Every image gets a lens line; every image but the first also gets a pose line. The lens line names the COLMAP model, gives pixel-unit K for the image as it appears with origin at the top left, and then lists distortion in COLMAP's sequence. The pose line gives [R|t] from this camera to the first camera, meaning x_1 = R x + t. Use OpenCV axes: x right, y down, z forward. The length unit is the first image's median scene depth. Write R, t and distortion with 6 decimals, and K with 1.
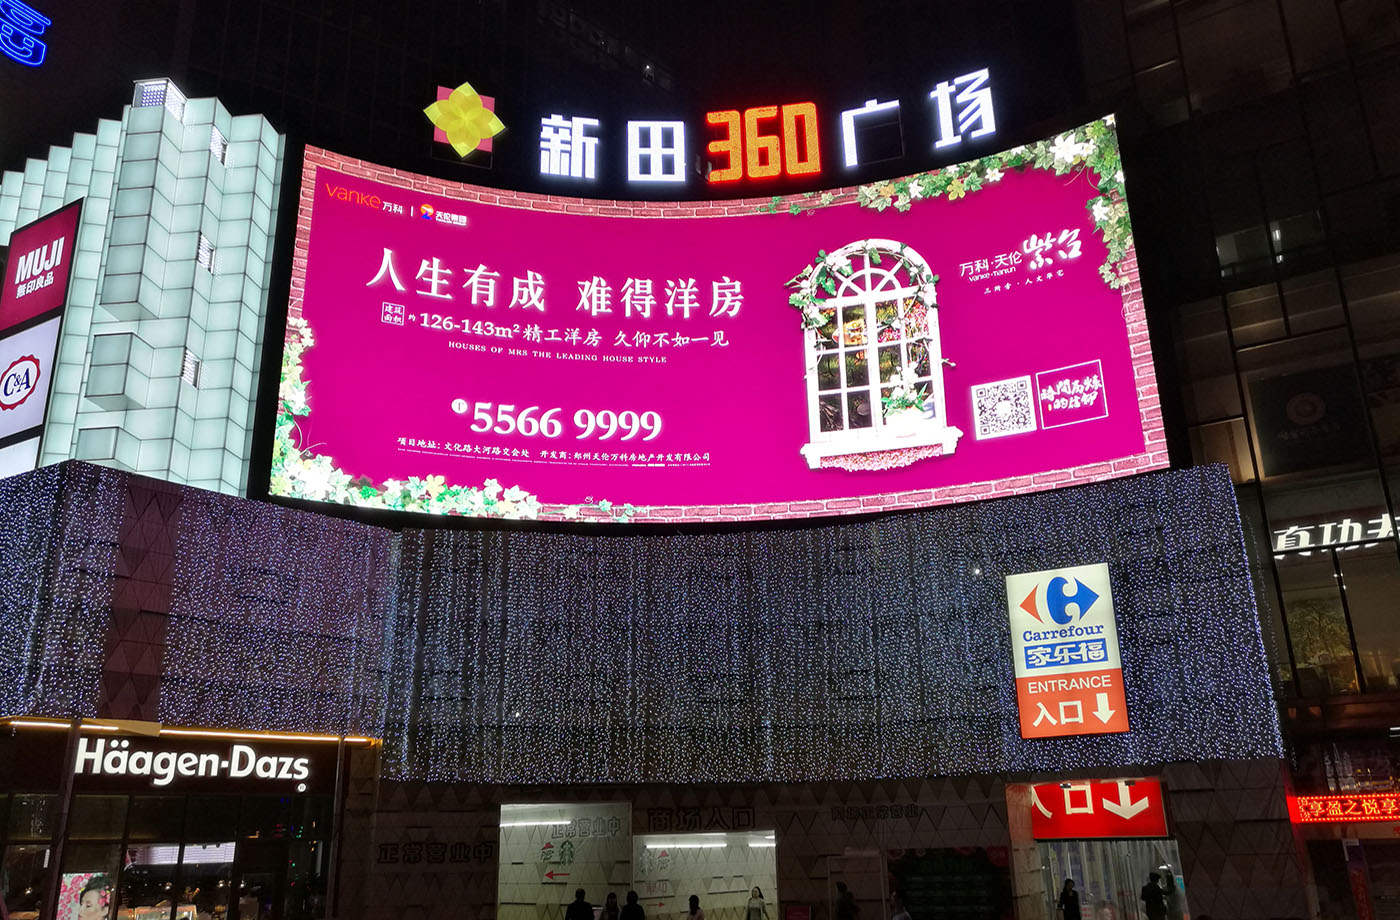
lens RADIAL K [[1139.5, 0, 700.0], [0, 1139.5, 460.0], [0, 0, 1]] dist [-0.029821, 0.080855]
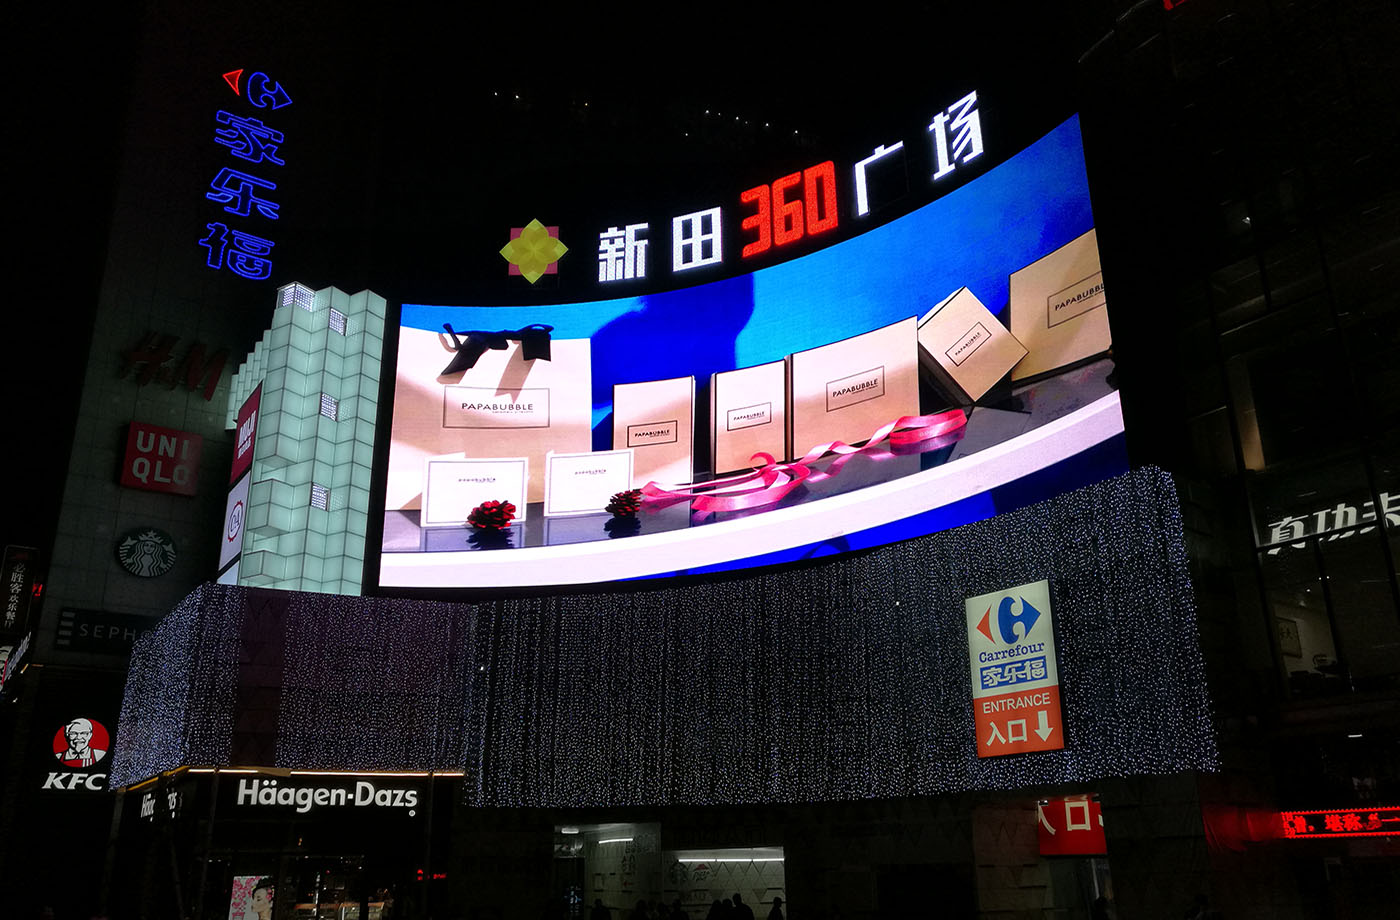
lens RADIAL K [[1120.6, 0, 700.0], [0, 1120.6, 476.0], [0, 0, 1]] dist [-0.000769, -0.000902]
pose [[0.907758, -0.130025, -0.398835, 0.474627], [0.129283, 0.991187, -0.028889, -0.010244], [0.399076, -0.025338, 0.916568, -0.020618]]
